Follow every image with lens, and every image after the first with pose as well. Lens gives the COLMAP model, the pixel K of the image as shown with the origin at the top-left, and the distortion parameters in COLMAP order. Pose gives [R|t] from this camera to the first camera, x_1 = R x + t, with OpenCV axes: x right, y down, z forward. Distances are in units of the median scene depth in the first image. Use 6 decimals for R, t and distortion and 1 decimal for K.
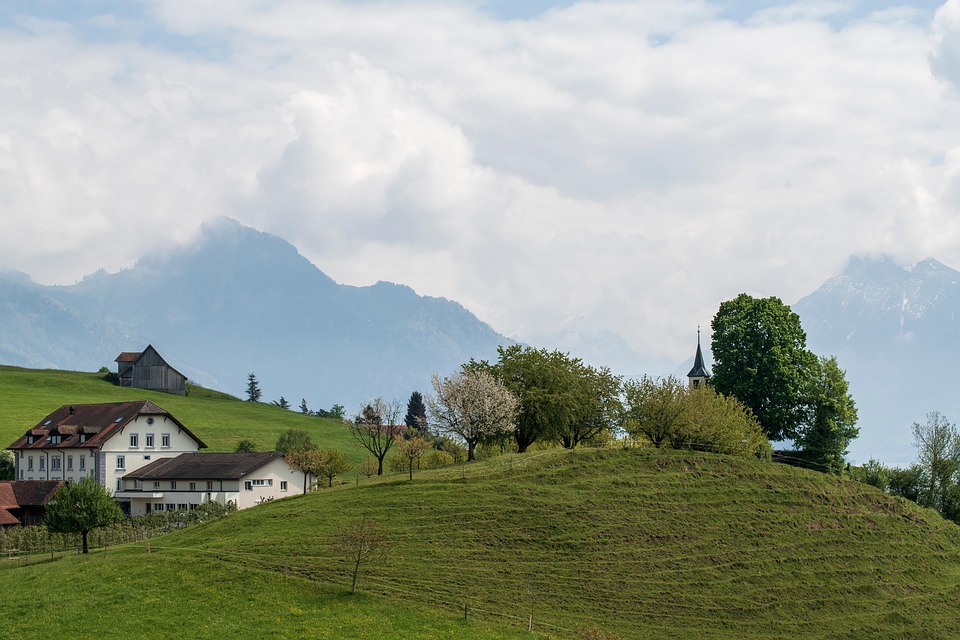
lens RADIAL K [[2207.8, 0, 480.0], [0, 2207.8, 320.0], [0, 0, 1]] dist [-0.086714, 0.308815]
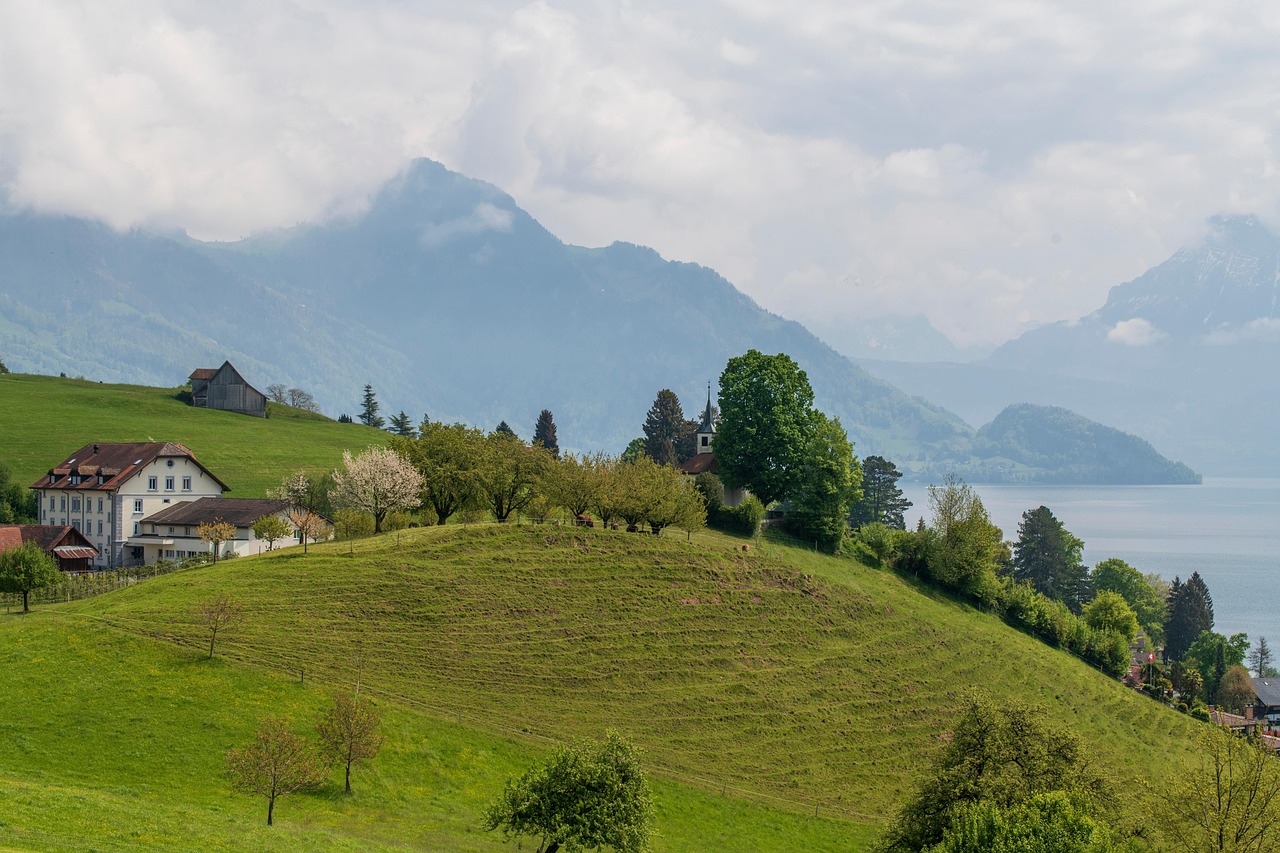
lens RADIAL K [[2943.7, 0, 640.0], [0, 2943.7, 426.5], [0, 0, 1]] dist [-0.086714, 0.308815]
pose [[0.997606, 0.016852, -0.067074, 0.146417], [-0.013003, 0.998265, 0.057422, -0.048415], [0.067925, -0.056412, 0.996094, -0.280260]]
